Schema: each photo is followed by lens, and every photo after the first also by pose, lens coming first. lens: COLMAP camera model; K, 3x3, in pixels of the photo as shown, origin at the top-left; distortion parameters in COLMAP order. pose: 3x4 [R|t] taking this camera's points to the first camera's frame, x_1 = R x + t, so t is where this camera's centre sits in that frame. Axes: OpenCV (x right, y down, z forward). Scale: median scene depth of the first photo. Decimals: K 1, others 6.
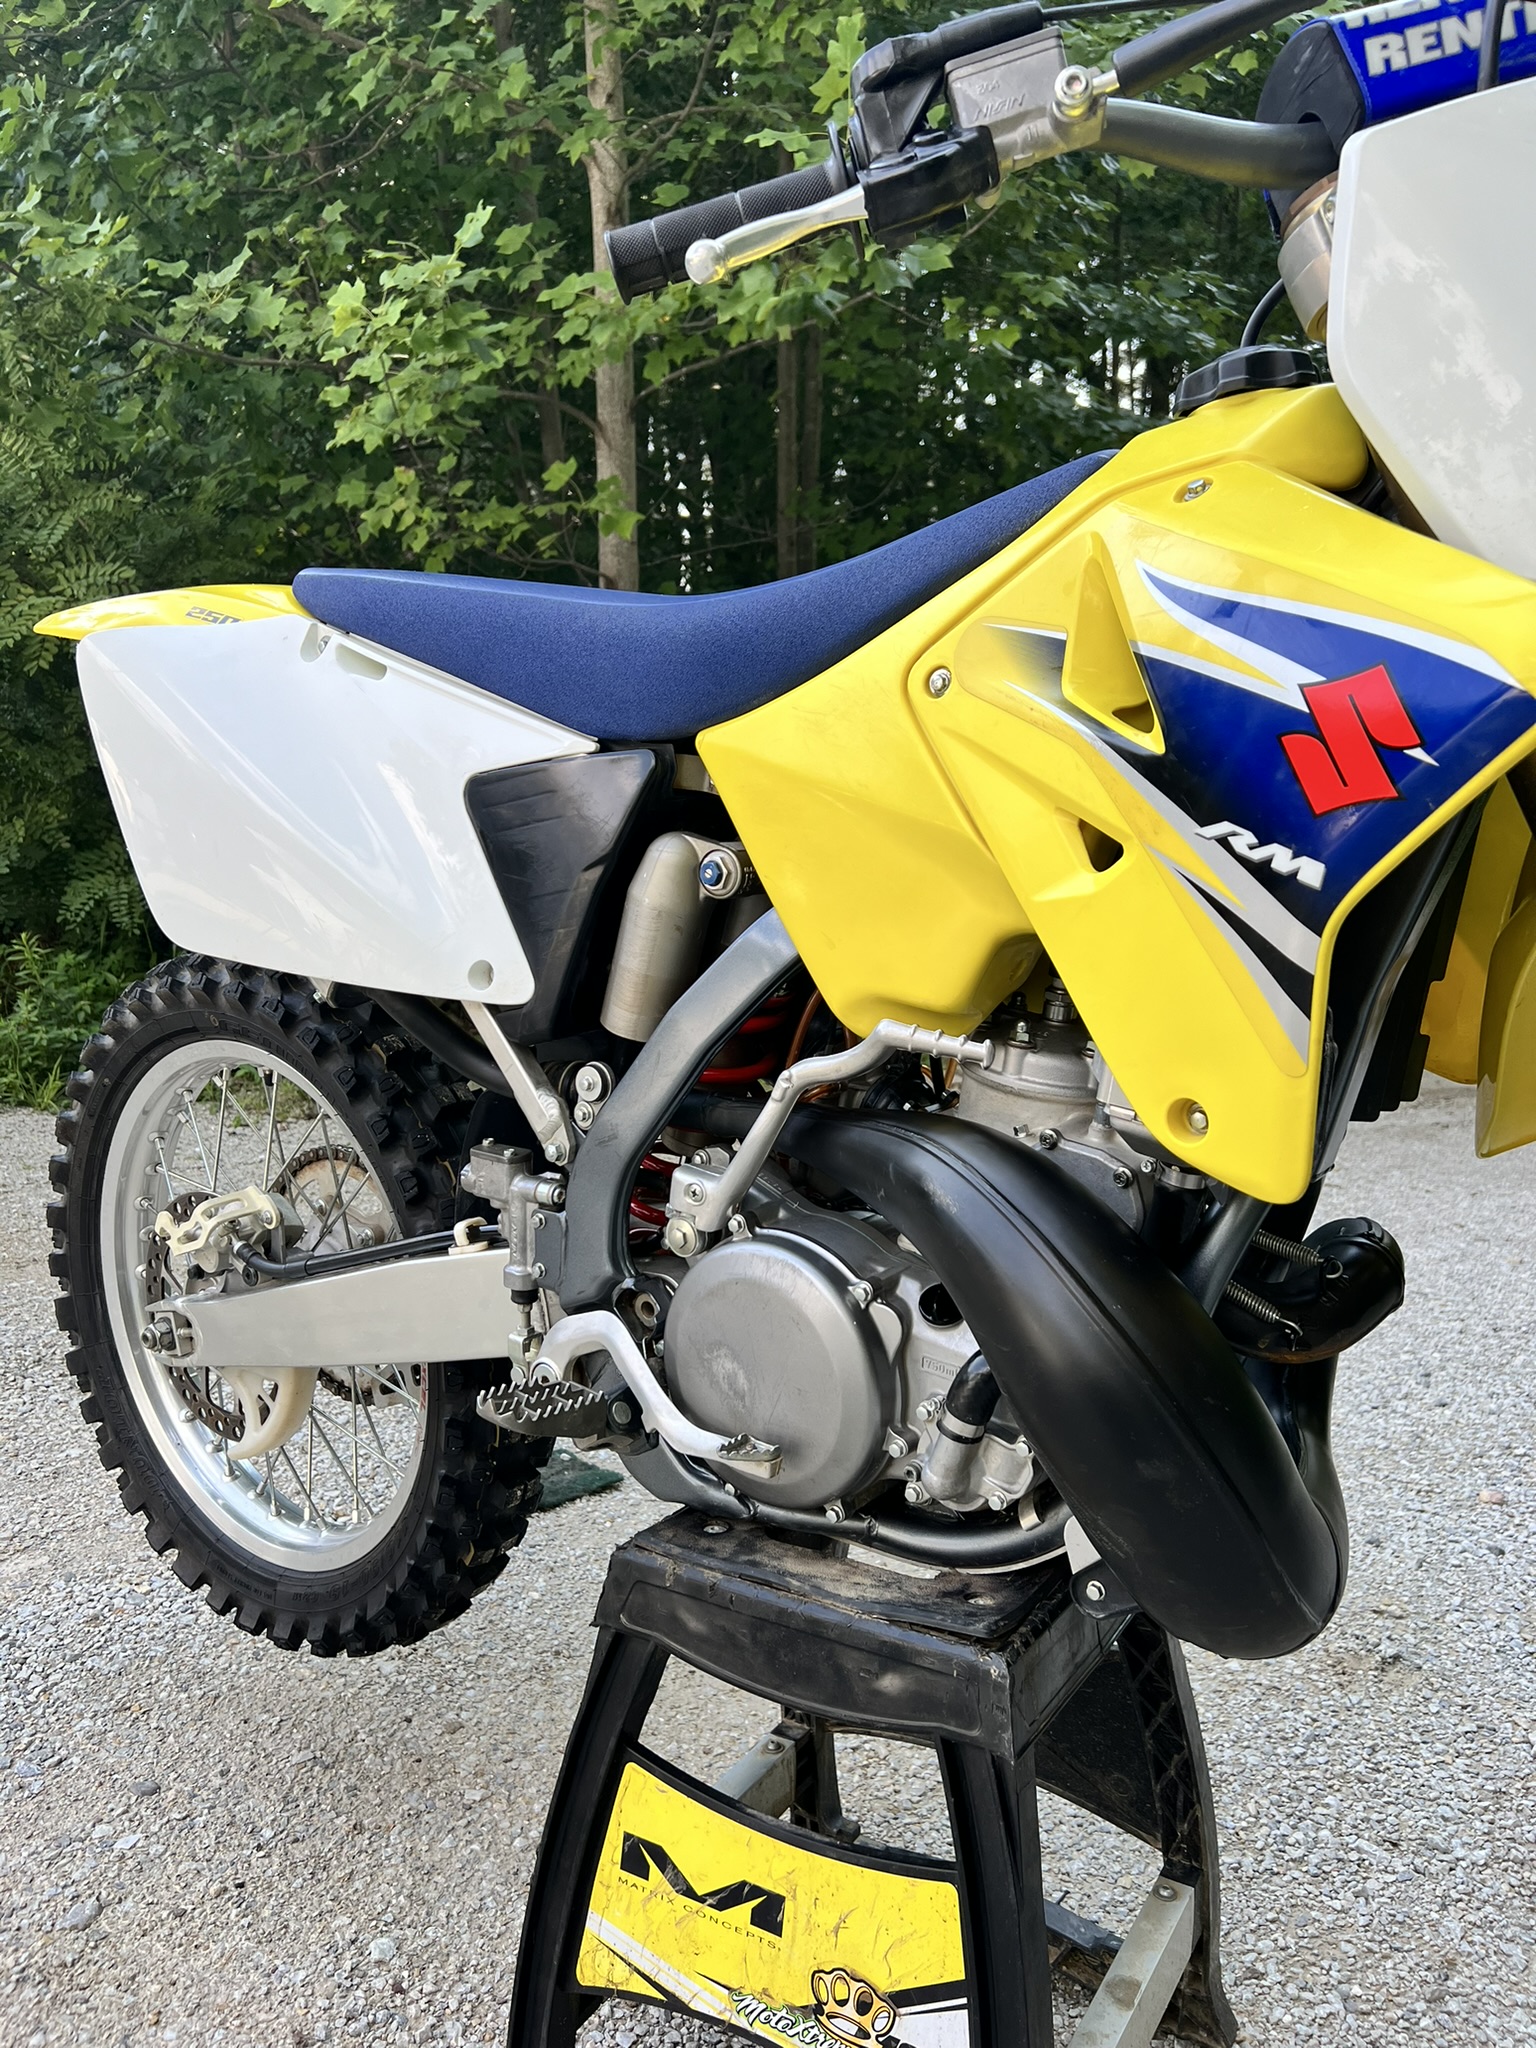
lens RADIAL K [[1538.4, 0, 774.6], [0, 1538.4, 1020.5], [0, 0, 1]] dist [0.029105, -0.041511]
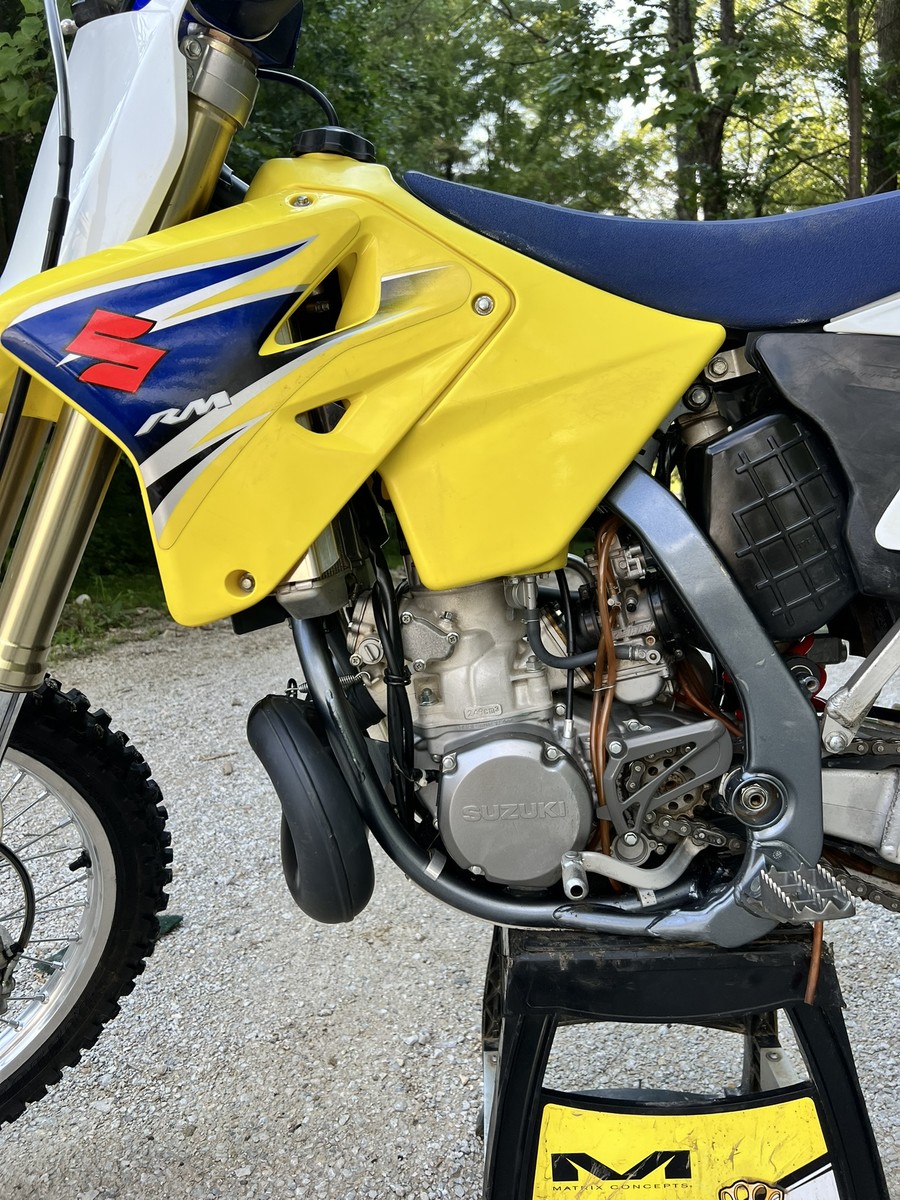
lens RADIAL K [[901.4, 0, 452.5], [0, 901.4, 600.1], [0, 0, 1]] dist [0.029105, -0.041511]
pose [[0.879448, -0.129706, 0.457983, -0.495361], [0.118252, 0.991529, 0.053738, -0.016961], [-0.461073, 0.006898, 0.887335, 0.334050]]
